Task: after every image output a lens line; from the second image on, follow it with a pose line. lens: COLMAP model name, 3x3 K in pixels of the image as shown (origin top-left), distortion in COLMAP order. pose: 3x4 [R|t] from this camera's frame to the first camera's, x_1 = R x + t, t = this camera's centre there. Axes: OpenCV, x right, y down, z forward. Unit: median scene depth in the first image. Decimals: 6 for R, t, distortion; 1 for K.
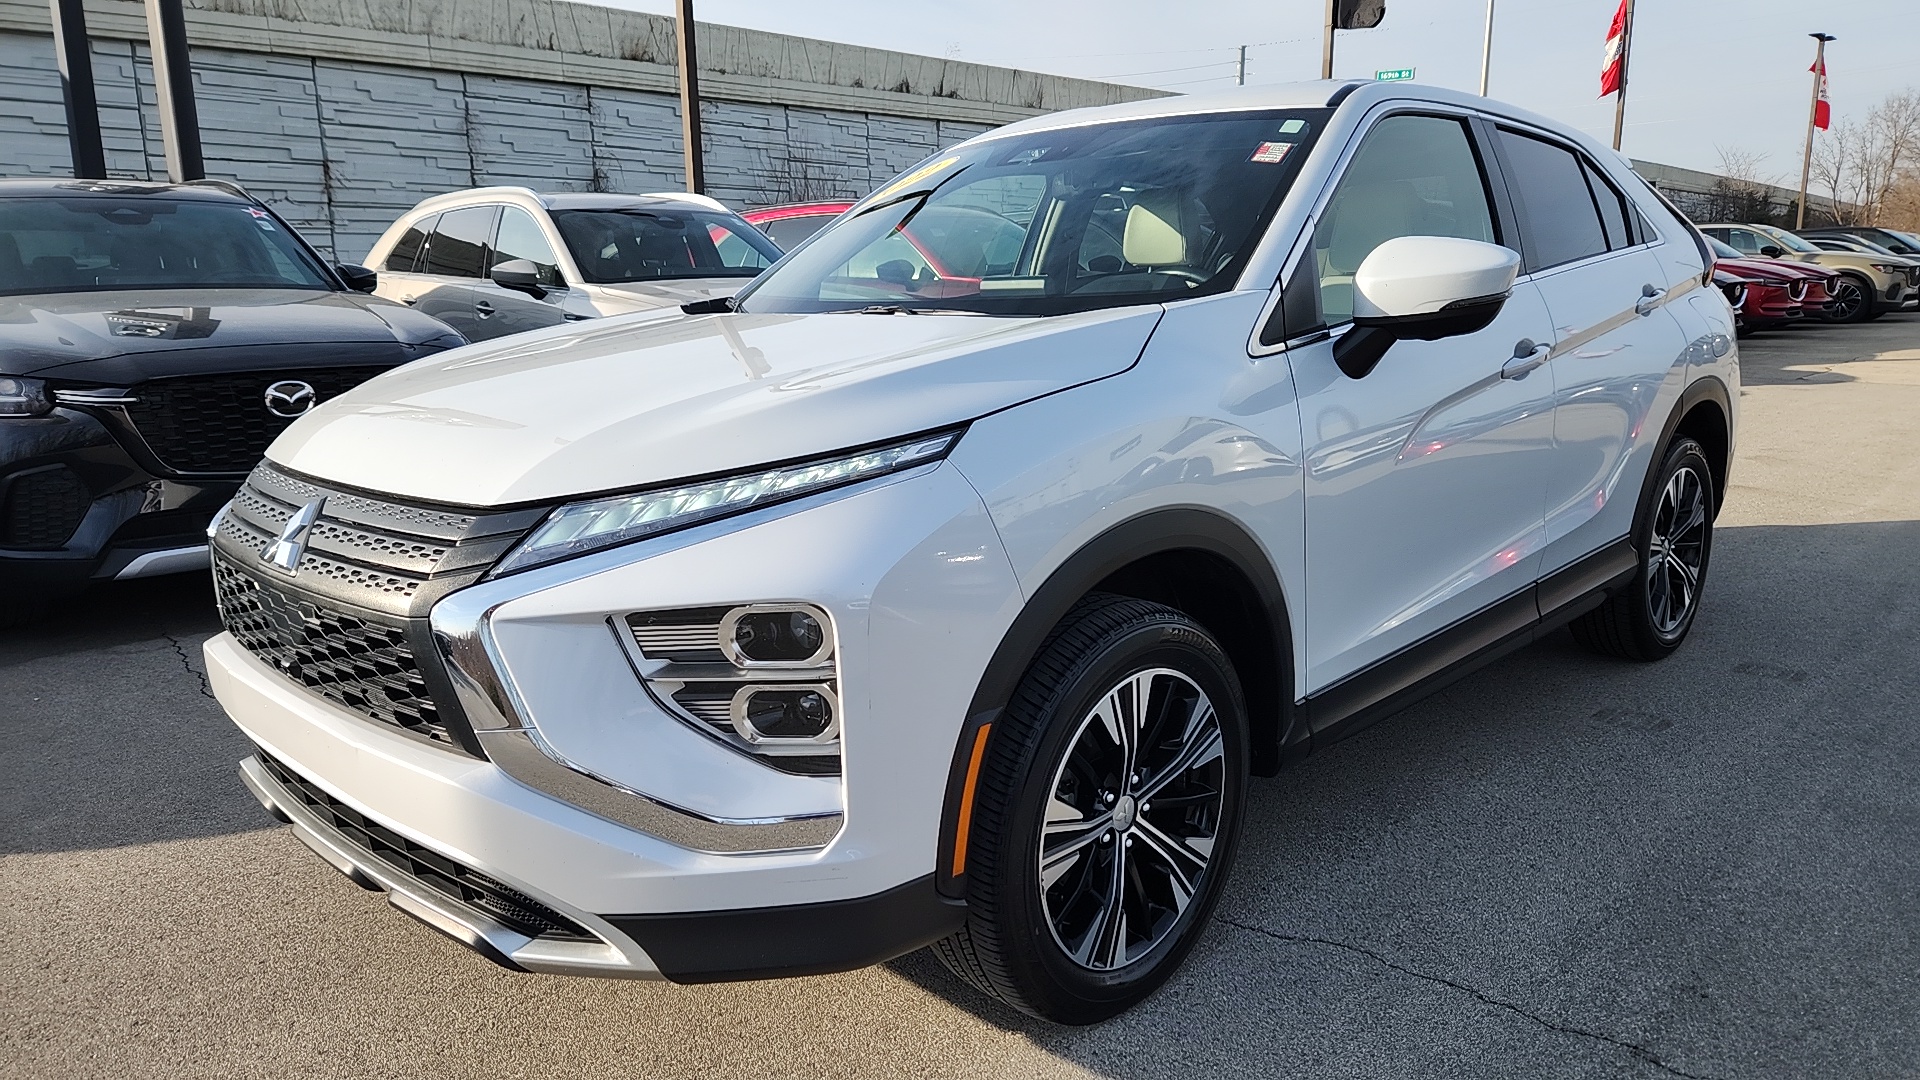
lens RADIAL K [[1320.7, 0, 958.1], [0, 1320.7, 543.8], [0, 0, 1]] dist [0.002626, 0.002298]
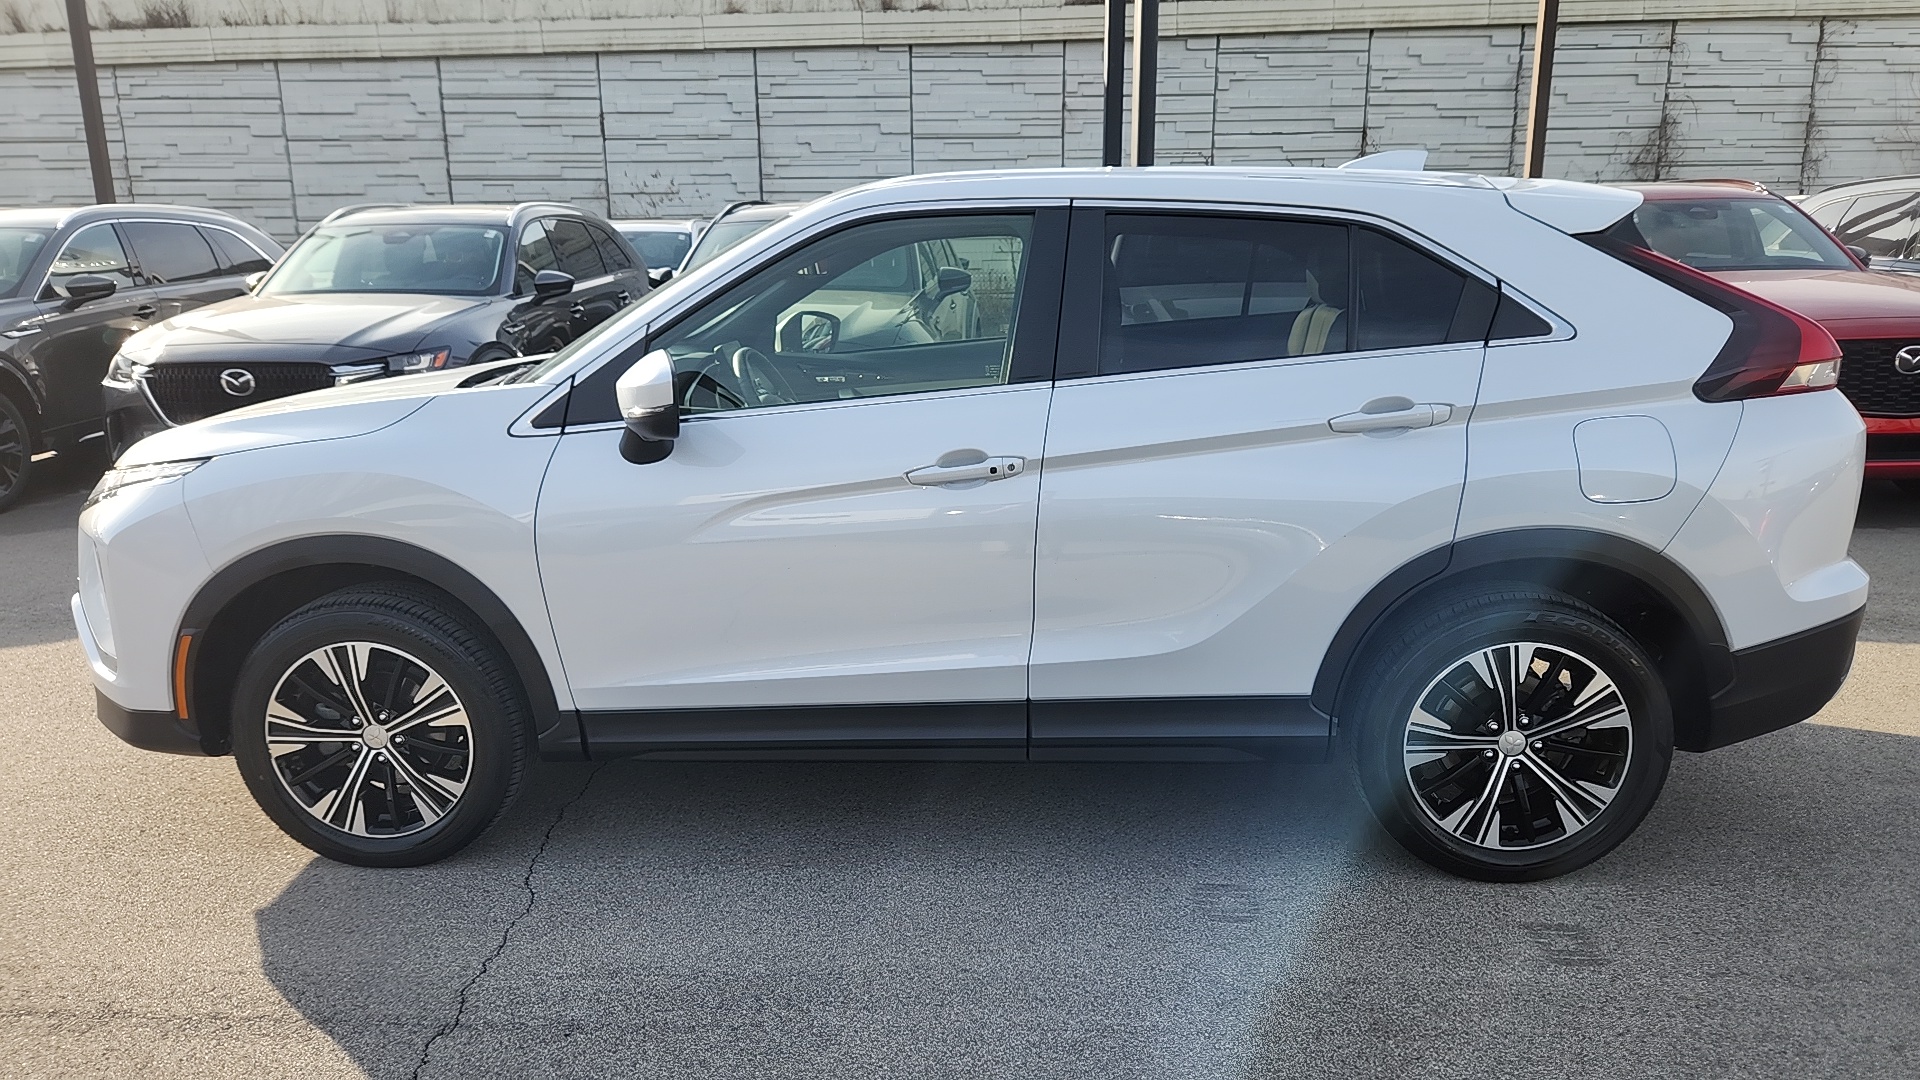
lens RADIAL K [[1323.5, 0, 951.1], [0, 1323.5, 543.8], [0, 0, 1]] dist [0.034759, -0.026216]
pose [[0.650571, 0.177907, -0.738313, 0.161022], [-0.146956, 0.983290, 0.107446, -0.026189], [0.745092, 0.038599, 0.665844, 0.048699]]
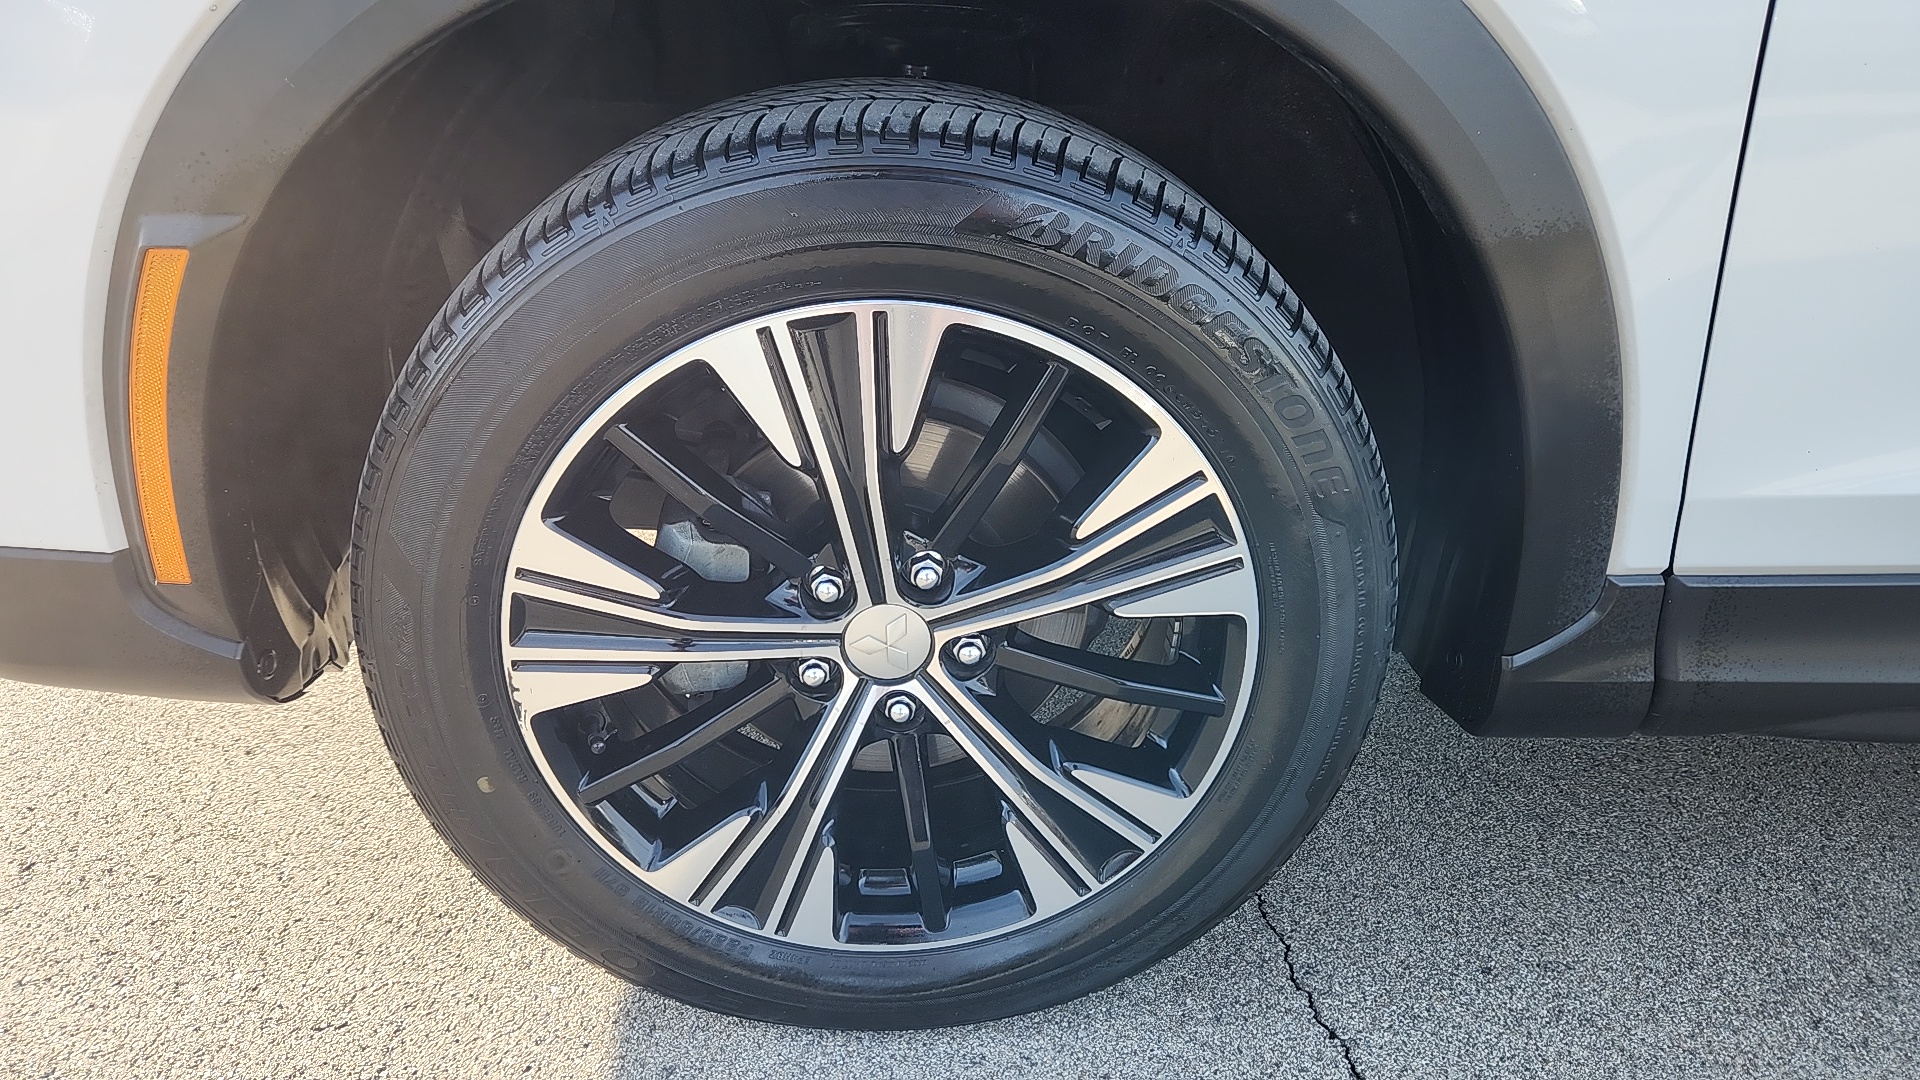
lens RADIAL K [[1323.5, 0, 962.5], [0, 1323.5, 560.3], [0, 0, 1]] dist [0.034759, -0.026216]
pose [[0.733479, 0.340869, -0.588062, 0.038592], [-0.193090, 0.934012, 0.300561, 0.004860], [0.651709, -0.106906, 0.750897, 0.070707]]
